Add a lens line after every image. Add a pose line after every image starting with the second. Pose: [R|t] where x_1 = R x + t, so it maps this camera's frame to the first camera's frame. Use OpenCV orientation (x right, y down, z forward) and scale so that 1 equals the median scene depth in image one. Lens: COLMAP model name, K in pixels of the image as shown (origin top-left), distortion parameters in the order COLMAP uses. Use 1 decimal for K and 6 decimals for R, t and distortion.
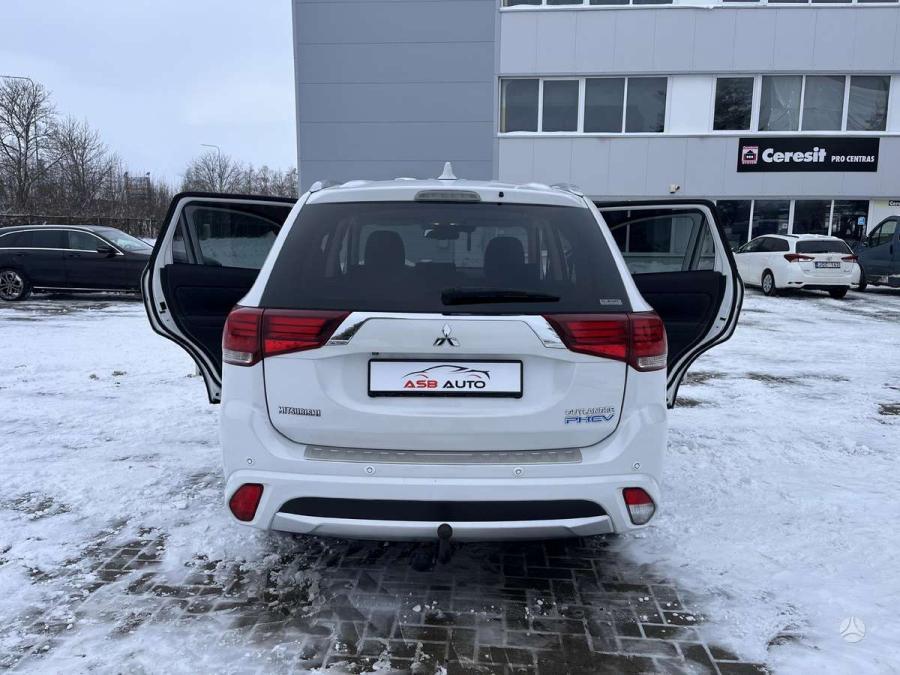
lens RADIAL K [[677.0, 0, 444.7], [0, 677.0, 330.7], [0, 0, 1]] dist [0.063335, -0.088101]
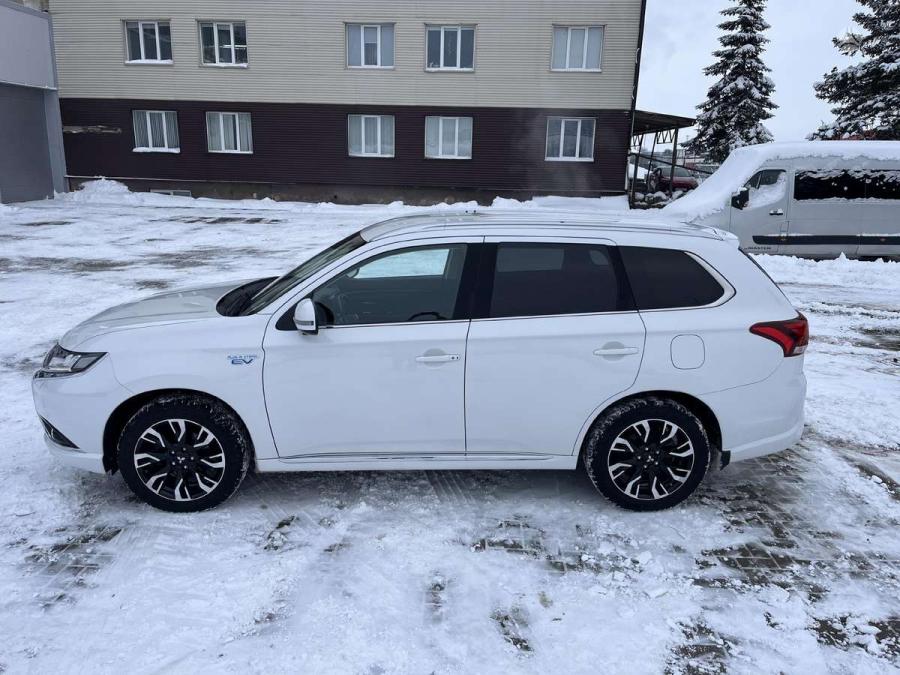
lens RADIAL K [[671.8, 0, 445.2], [0, 671.8, 338.8], [0, 0, 1]] dist [0.068810, -0.090657]
pose [[-0.017912, -0.257476, 0.966119, -1.655429], [0.125971, 0.957993, 0.257646, -0.457080], [-0.991872, 0.126318, 0.015275, 1.615642]]
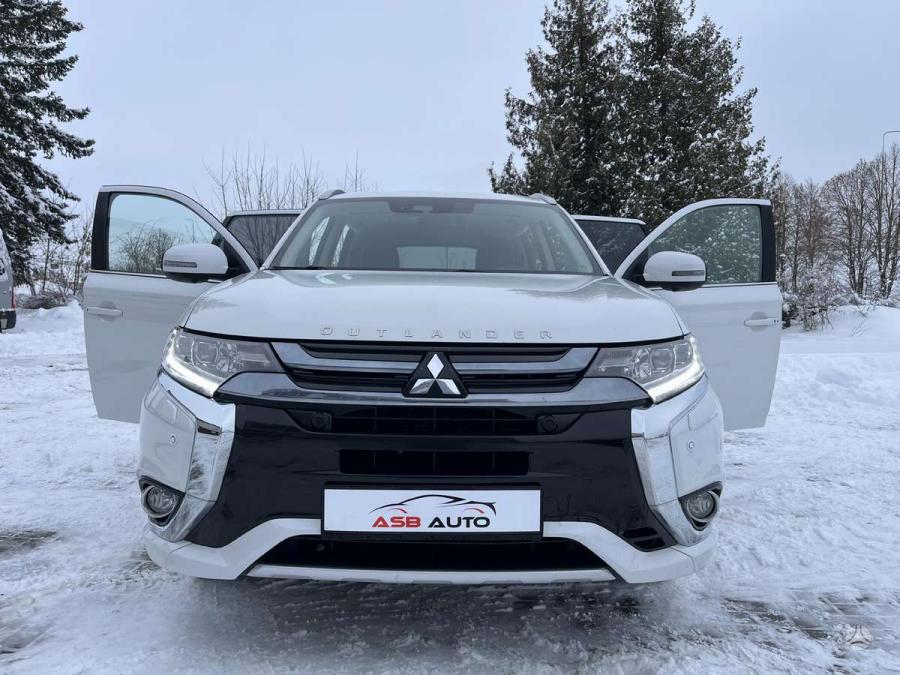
lens RADIAL K [[671.8, 0, 449.5], [0, 671.8, 345.1], [0, 0, 1]] dist [0.068810, -0.090657]
pose [[-0.999591, -0.028544, -0.001660, -0.035345], [-0.028296, 0.979249, 0.200674, -0.302204], [-0.004103, 0.200639, -0.979657, 3.139345]]
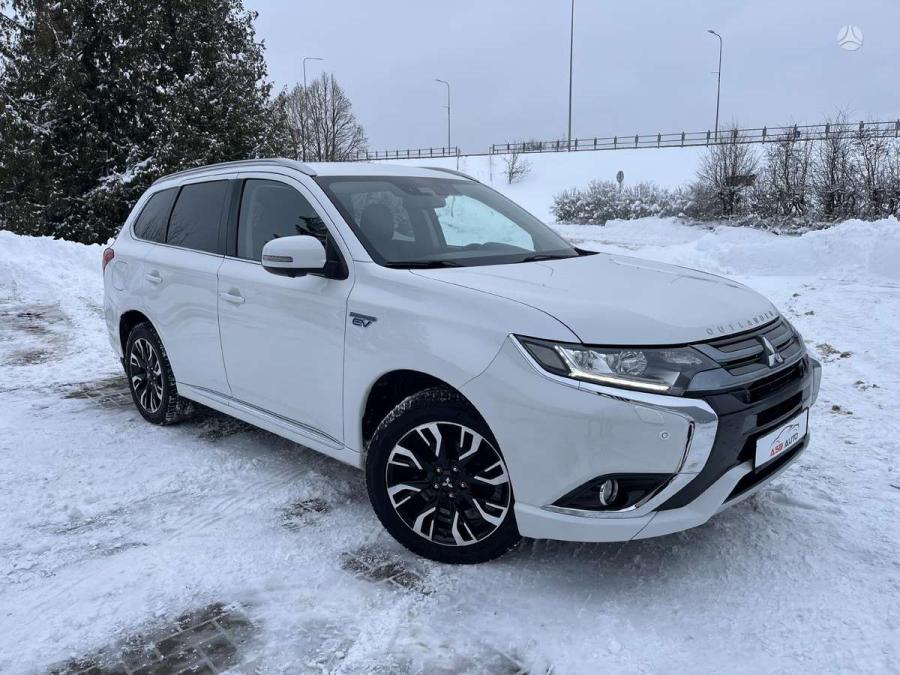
lens RADIAL K [[677.0, 0, 441.7], [0, 677.0, 344.5], [0, 0, 1]] dist [0.063335, -0.088101]
pose [[-0.717185, 0.122719, -0.685993, 0.925356], [-0.096638, 0.957349, 0.272294, -0.368402], [0.690150, 0.261578, -0.674737, 2.857014]]
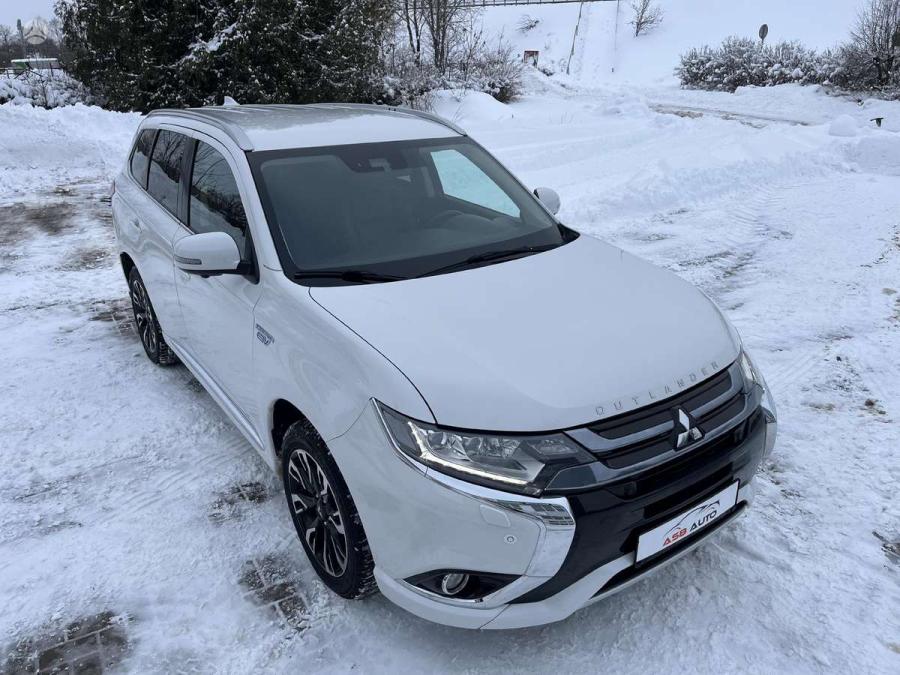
lens RADIAL K [[677.0, 0, 444.1], [0, 677.0, 345.4], [0, 0, 1]] dist [0.063335, -0.088101]
pose [[-0.824021, 0.204095, -0.528521, 0.604691], [-0.087714, 0.875657, 0.474901, -0.584718], [0.559728, 0.437687, -0.703658, 2.902103]]
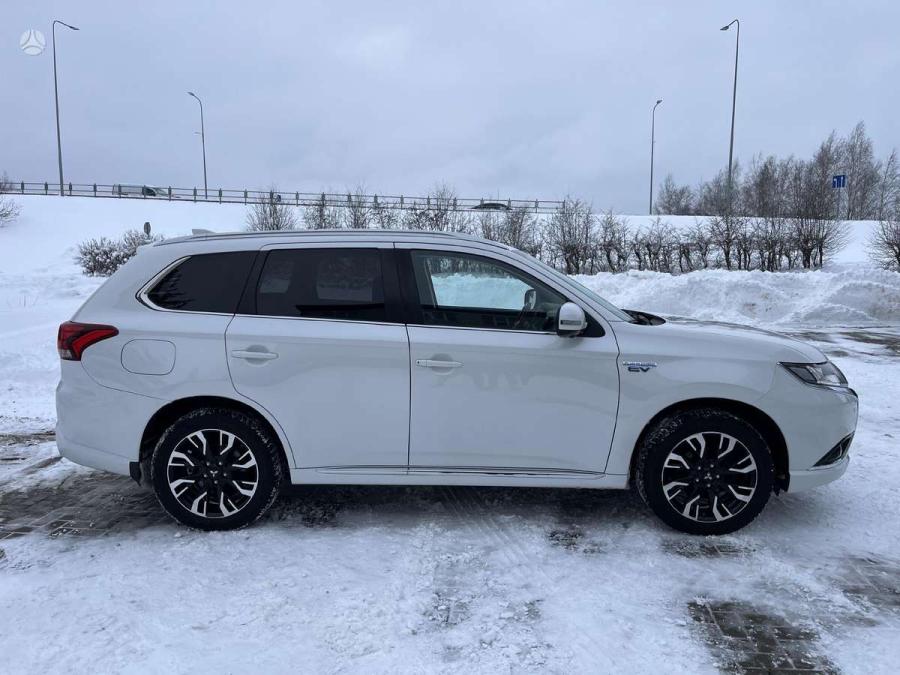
lens RADIAL K [[677.0, 0, 446.7], [0, 677.0, 342.7], [0, 0, 1]] dist [0.063335, -0.088101]
pose [[-0.044042, 0.101018, -0.993909, 1.632843], [-0.139886, 0.984450, 0.106255, -0.244710], [0.989188, 0.143714, -0.029227, 1.719985]]
